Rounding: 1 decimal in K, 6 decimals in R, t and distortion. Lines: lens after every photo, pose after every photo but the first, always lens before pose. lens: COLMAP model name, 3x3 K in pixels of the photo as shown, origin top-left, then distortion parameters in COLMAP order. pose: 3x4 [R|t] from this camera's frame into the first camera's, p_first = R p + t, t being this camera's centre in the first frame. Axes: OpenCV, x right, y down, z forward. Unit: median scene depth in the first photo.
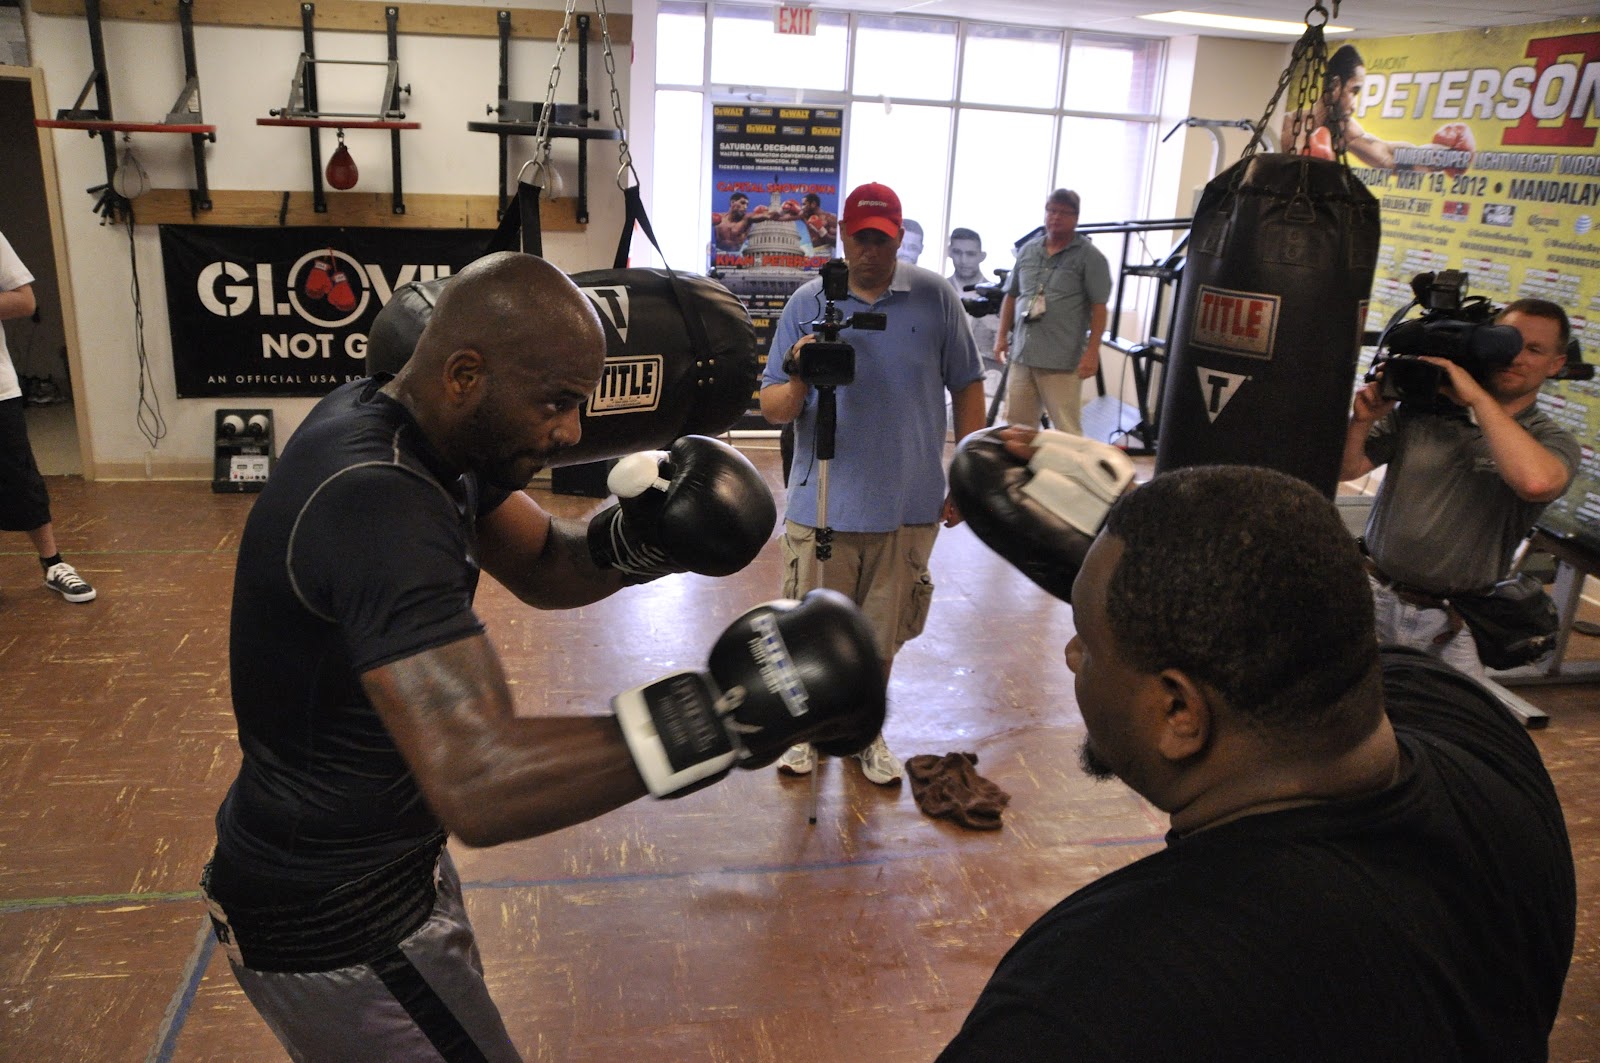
lens RADIAL K [[1279.7, 0, 791.6], [0, 1279.7, 547.4], [0, 0, 1]] dist [-0.144337, 0.145631]
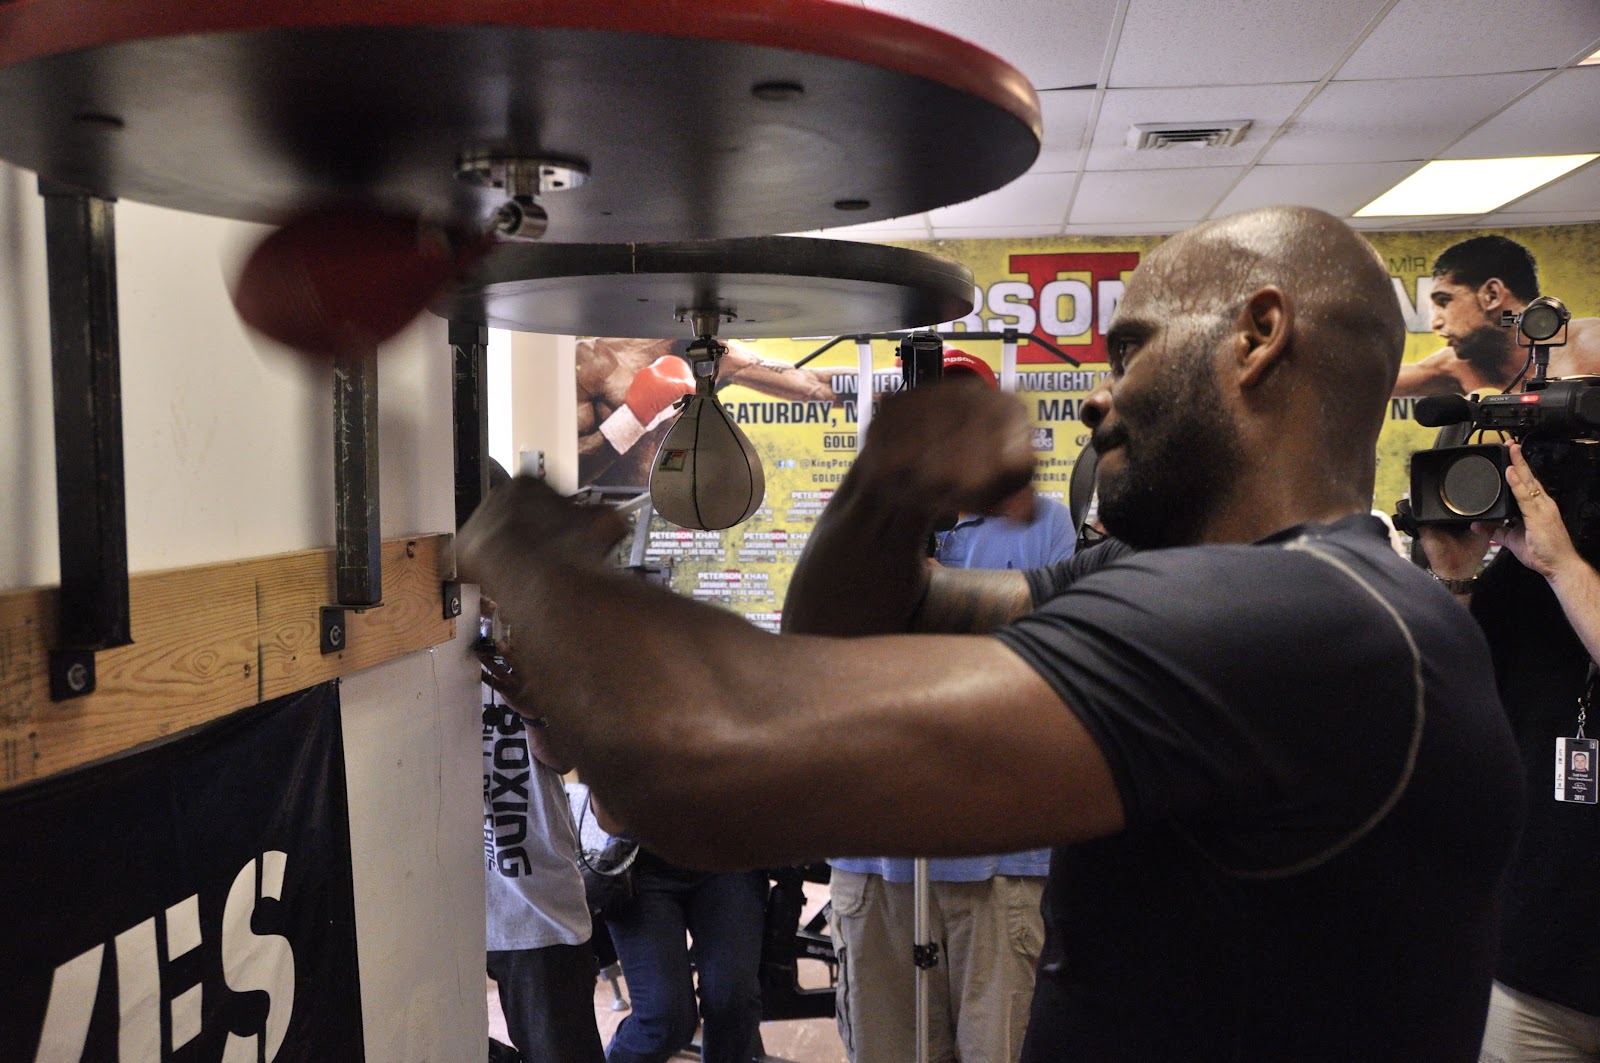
lens RADIAL K [[1443.1, 0, 801.7], [0, 1443.1, 530.3], [0, 0, 1]] dist [-0.139199, 0.312509]
pose [[0.331260, -0.099347, 0.938295, -0.474582], [0.322279, 0.946547, -0.013558, -0.253865], [-0.886794, 0.306884, 0.345571, 0.834121]]
